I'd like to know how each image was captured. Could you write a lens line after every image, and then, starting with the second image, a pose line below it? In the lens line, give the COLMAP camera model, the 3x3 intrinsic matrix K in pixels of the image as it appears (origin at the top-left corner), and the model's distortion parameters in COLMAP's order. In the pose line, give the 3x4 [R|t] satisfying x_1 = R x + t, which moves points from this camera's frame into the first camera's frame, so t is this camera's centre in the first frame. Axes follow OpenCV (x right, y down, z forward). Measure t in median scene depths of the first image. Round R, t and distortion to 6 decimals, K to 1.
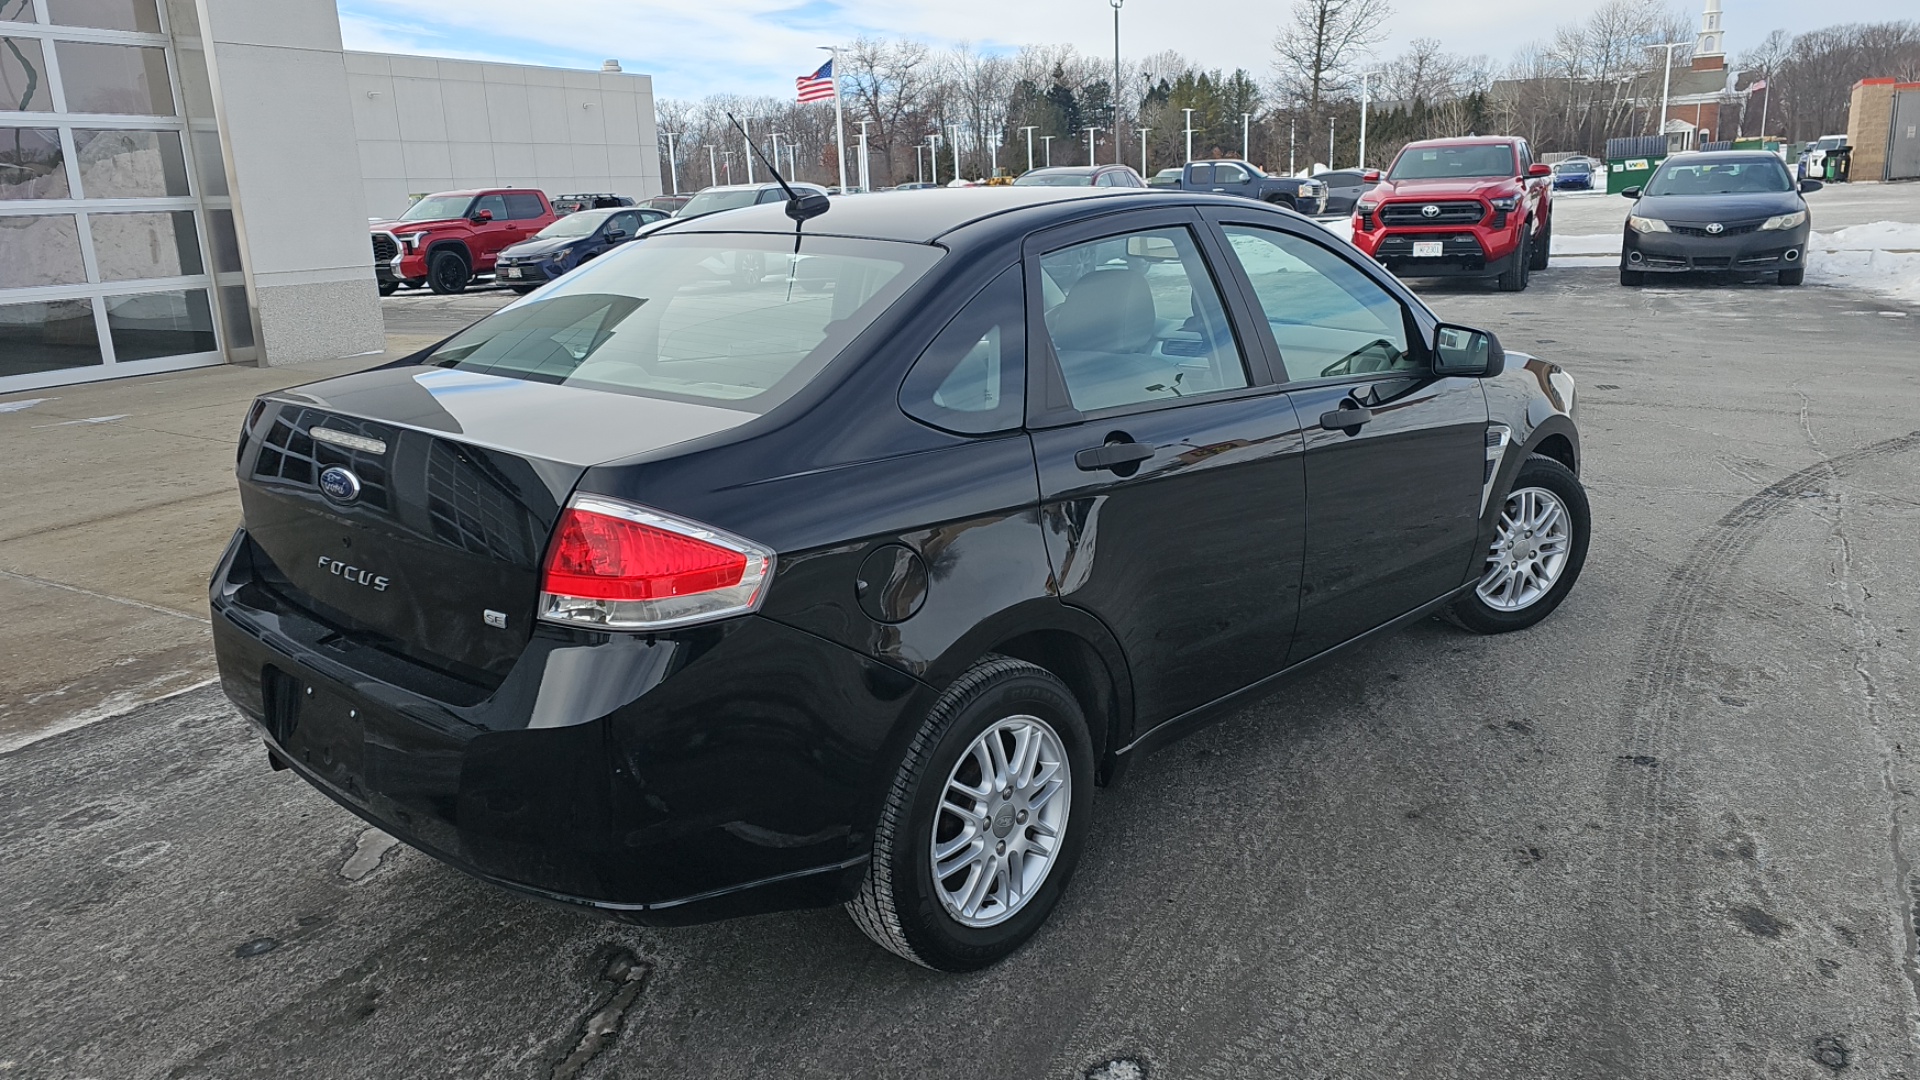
lens RADIAL K [[1371.8, 0, 950.8], [0, 1371.8, 542.8], [0, 0, 1]] dist [0.068676, -0.048500]
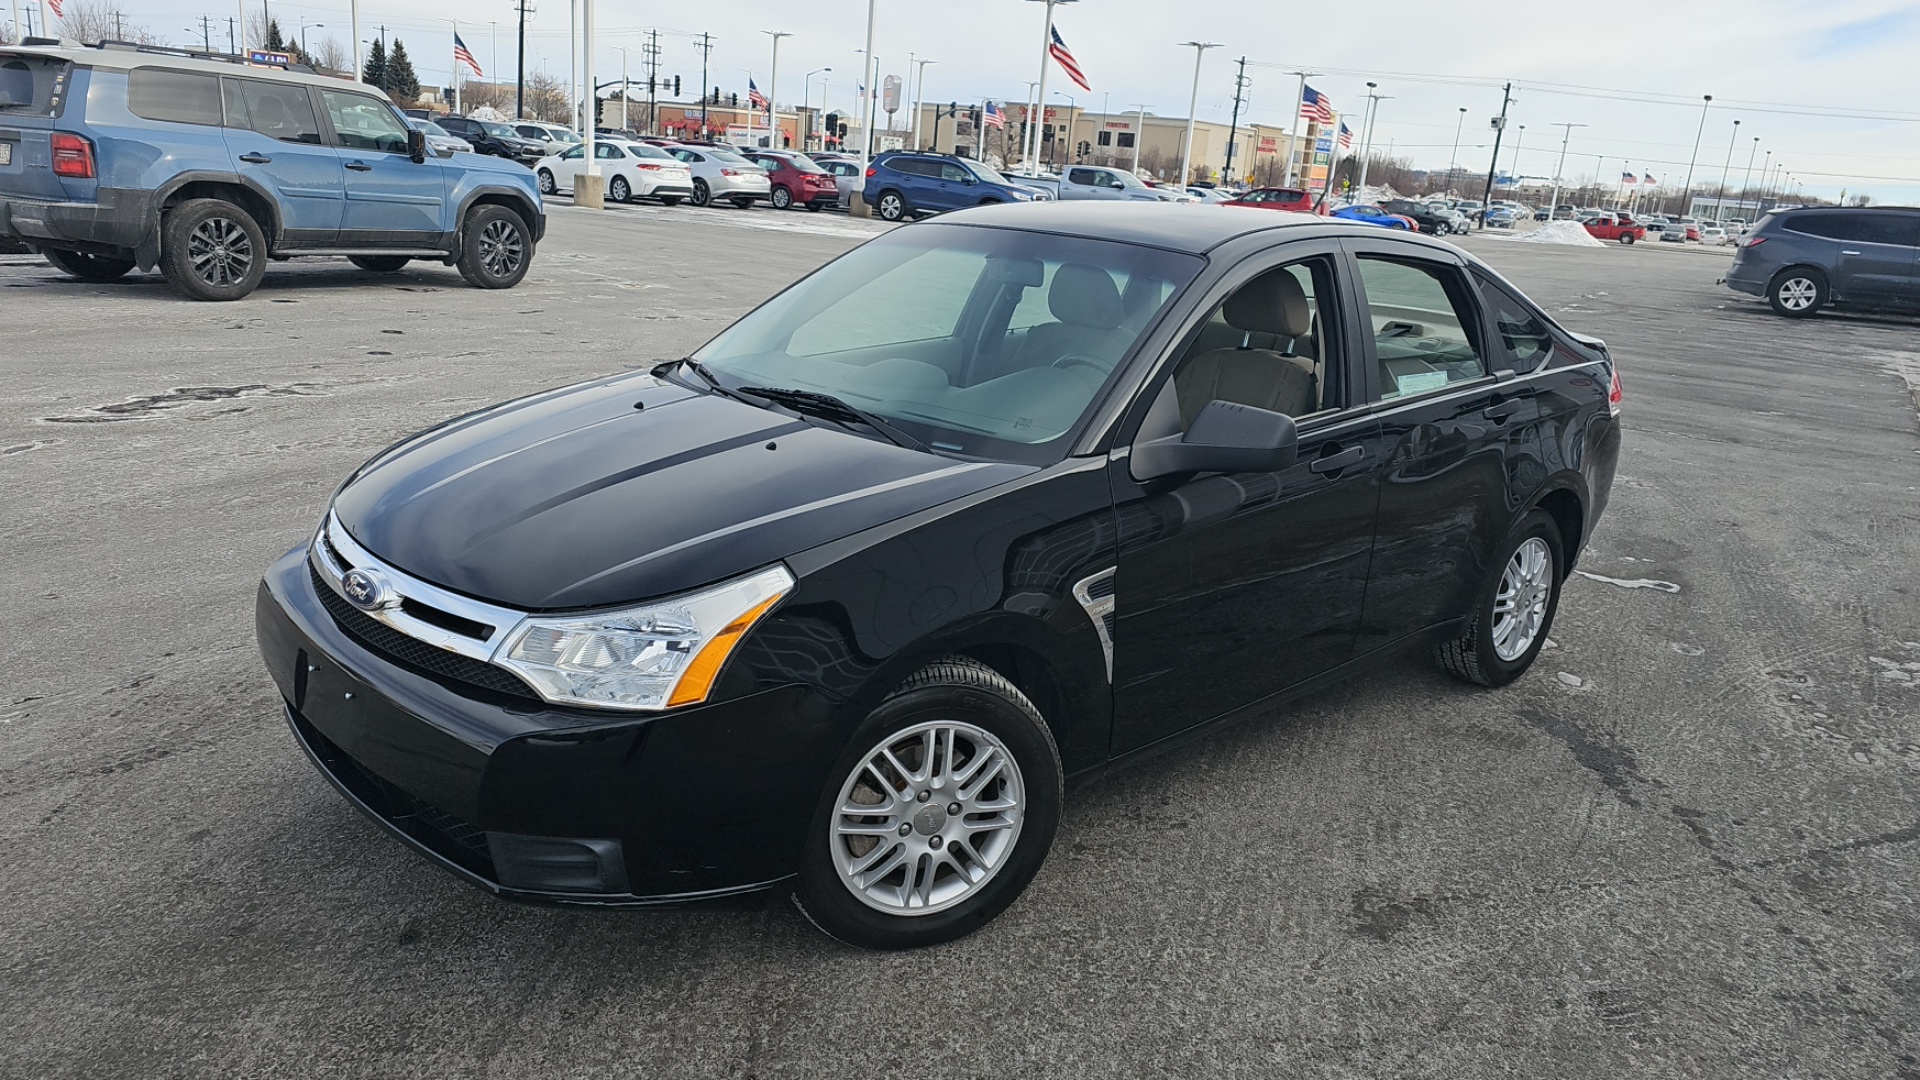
lens RADIAL K [[1371.8, 0, 950.4], [0, 1371.8, 545.0], [0, 0, 1]] dist [0.068676, -0.048500]
pose [[-0.997738, -0.053327, 0.040931, 0.007784], [-0.025601, 0.864408, 0.502139, -0.027148], [-0.062159, 0.499956, -0.863818, 0.099228]]
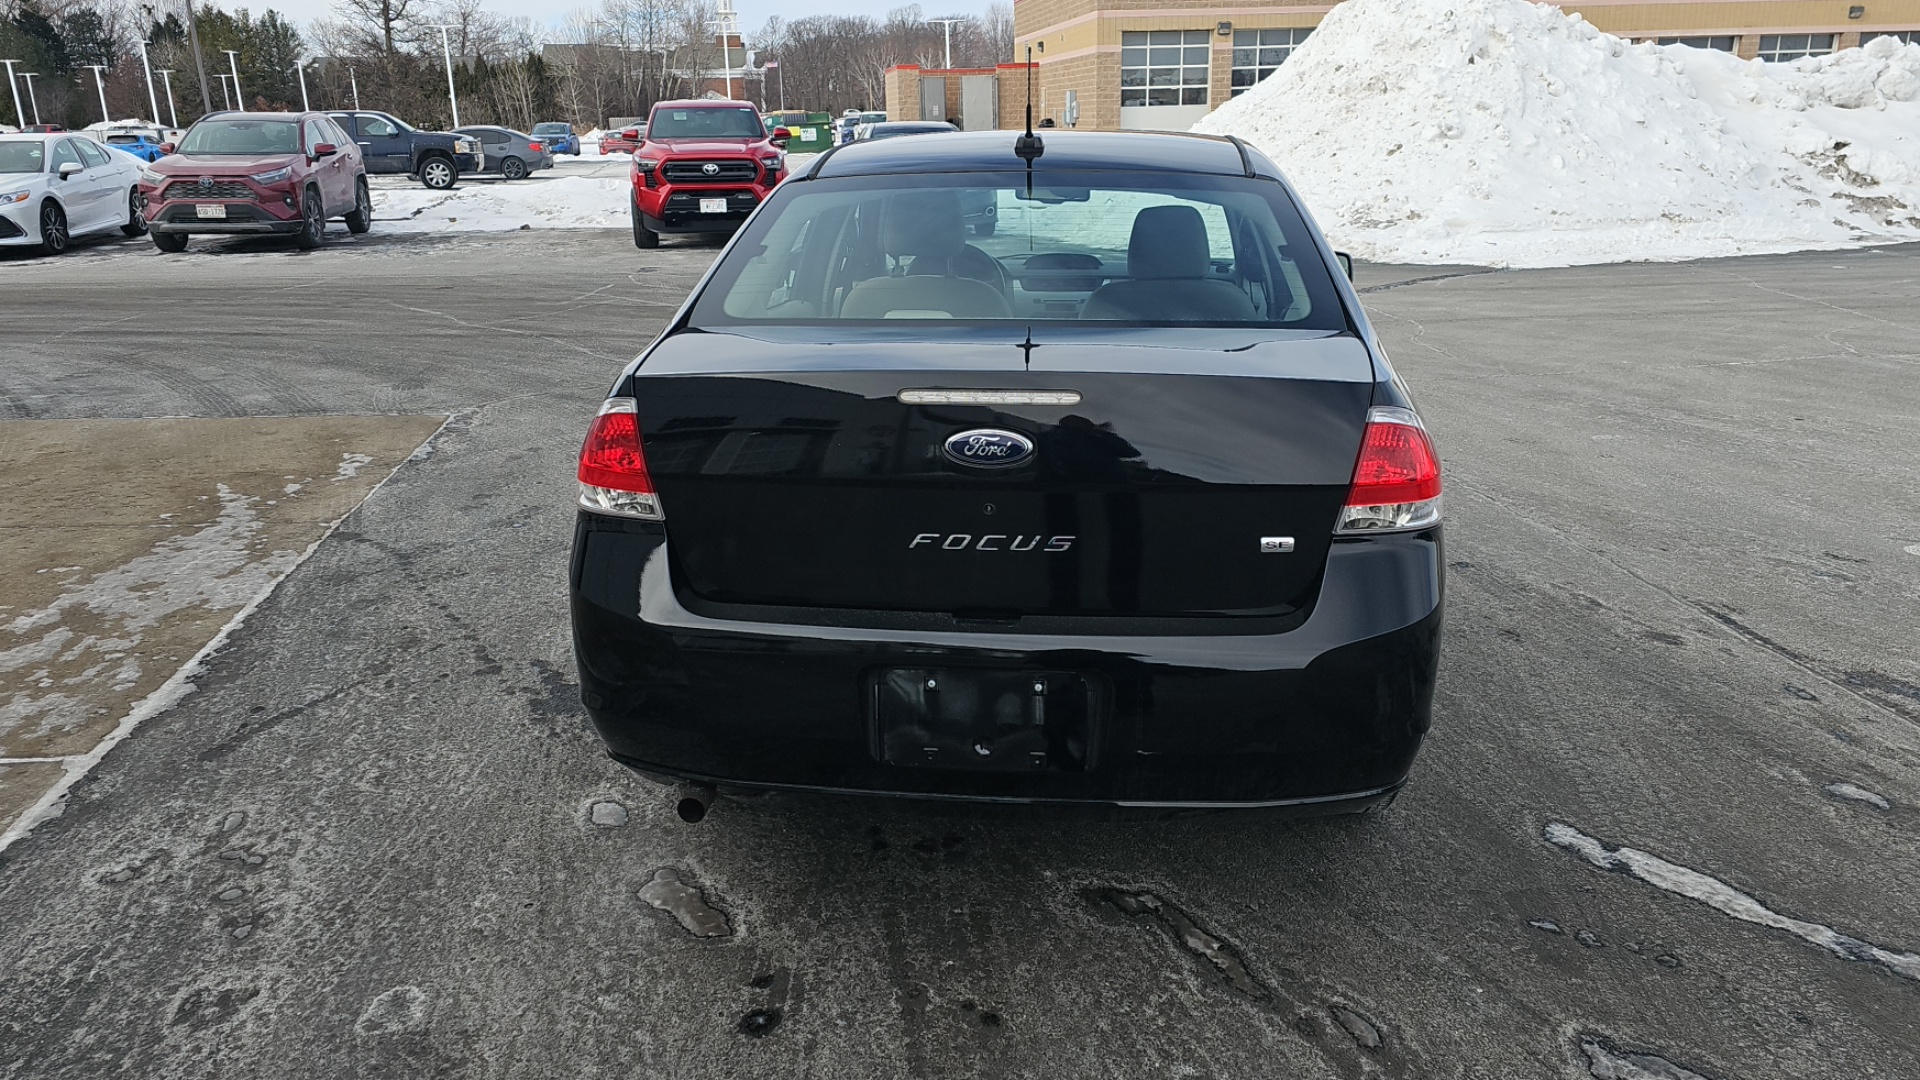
lens RADIAL K [[1371.8, 0, 973.8], [0, 1371.8, 536.8], [0, 0, 1]] dist [0.068676, -0.048500]
pose [[0.794147, -0.154802, 0.587679, -0.031146], [0.141567, 0.987533, 0.068825, -0.001489], [-0.591007, 0.028539, 0.806162, 0.008777]]
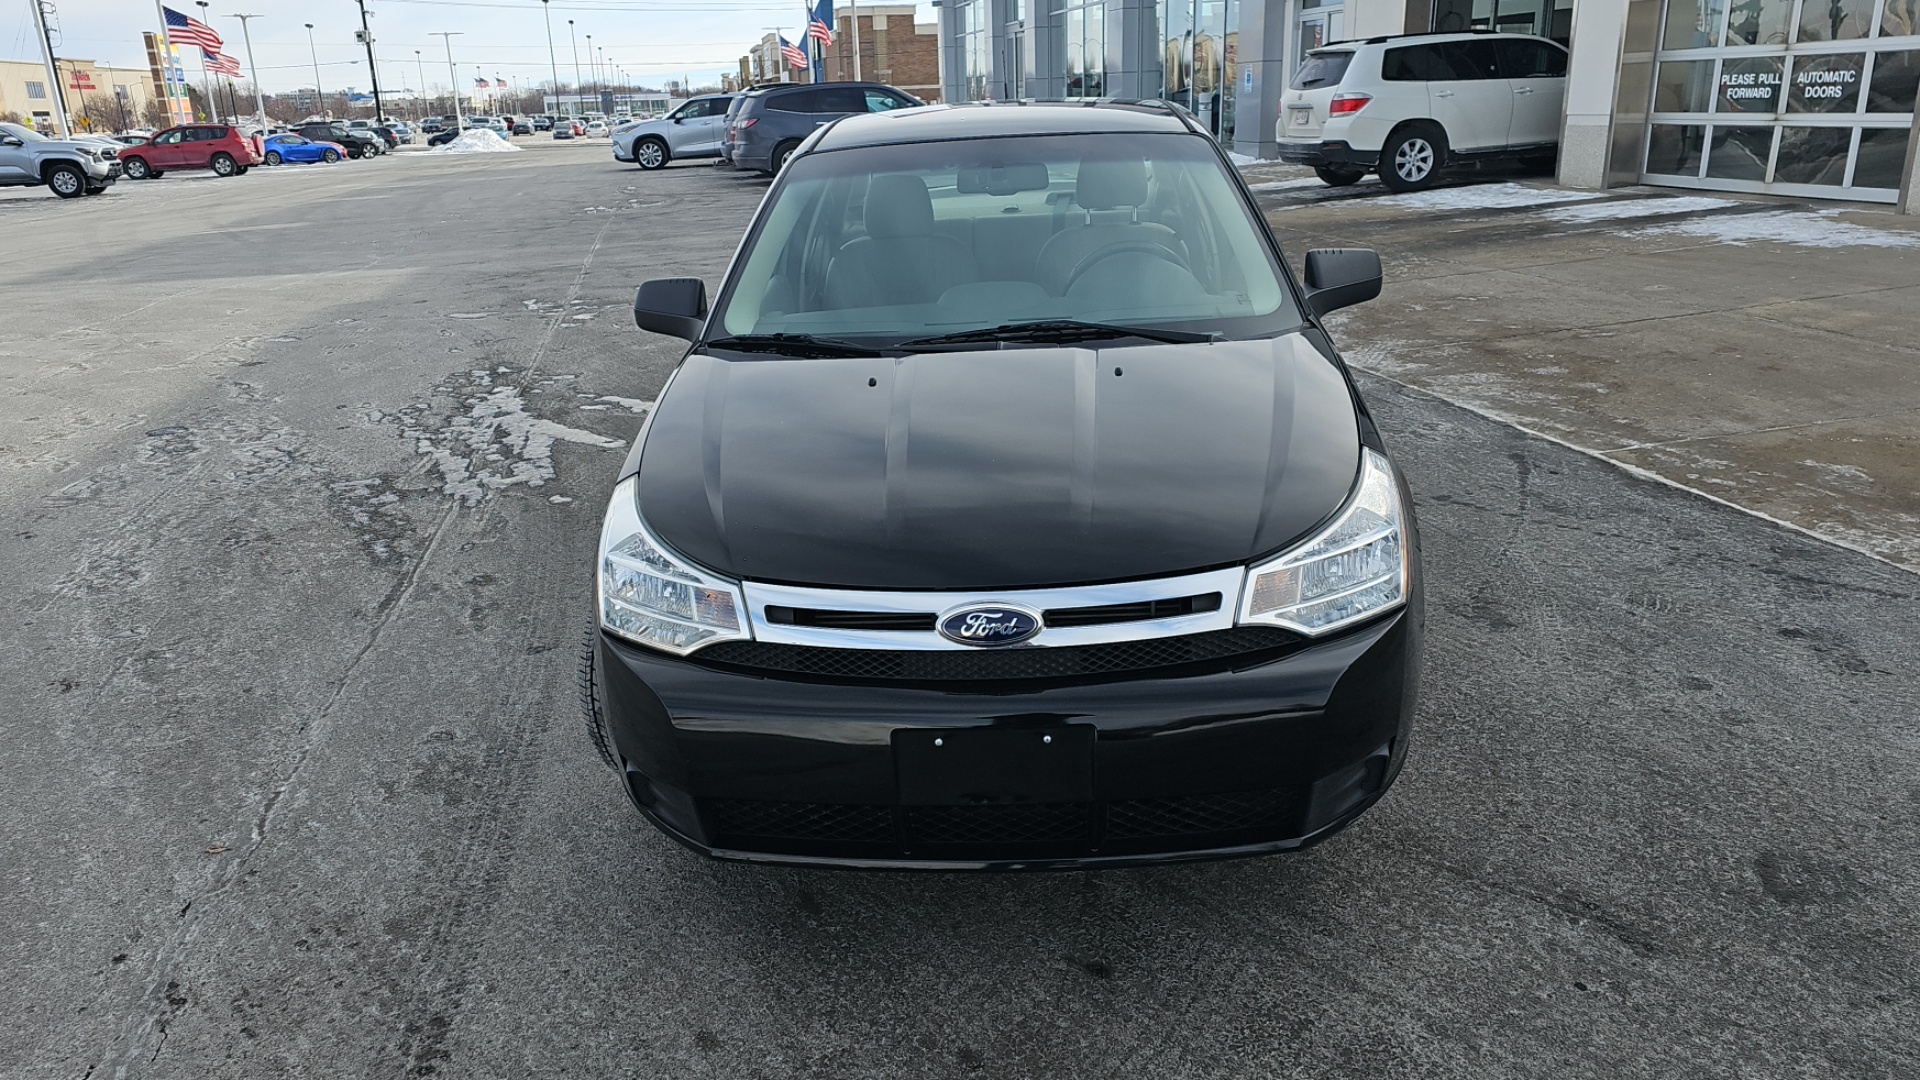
lens RADIAL K [[1371.8, 0, 959.5], [0, 1371.8, 539.4], [0, 0, 1]] dist [0.068676, -0.048500]
pose [[-0.760242, 0.261382, -0.594737, 0.041112], [-0.097497, 0.859211, 0.502245, -0.024807], [0.642282, 0.439813, -0.627724, 0.088117]]
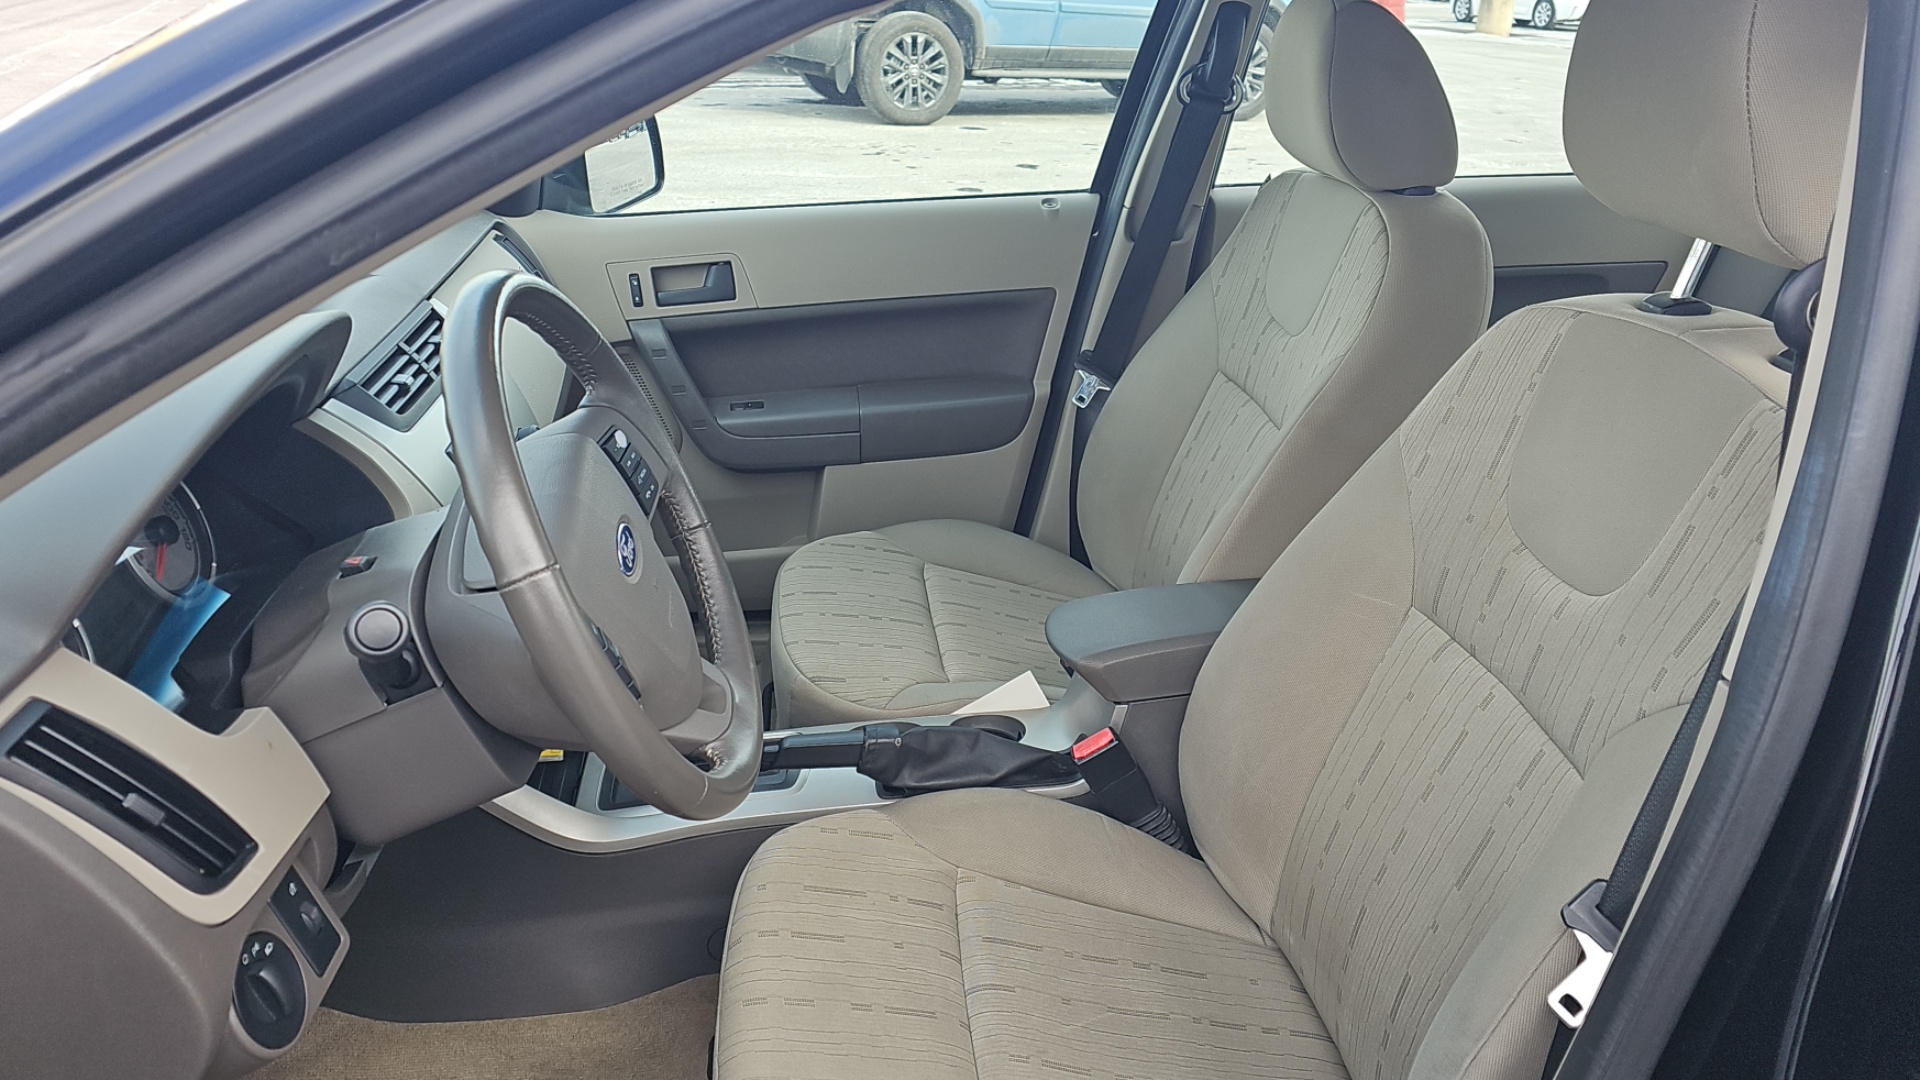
lens RADIAL K [[1371.8, 0, 980.1], [0, 1371.8, 535.8], [0, 0, 1]] dist [0.068676, -0.048500]
pose [[-0.767384, -0.251549, 0.589783, -0.004030], [0.148669, 0.824958, 0.545291, -0.013759], [-0.623714, 0.506130, -0.595662, 0.062293]]
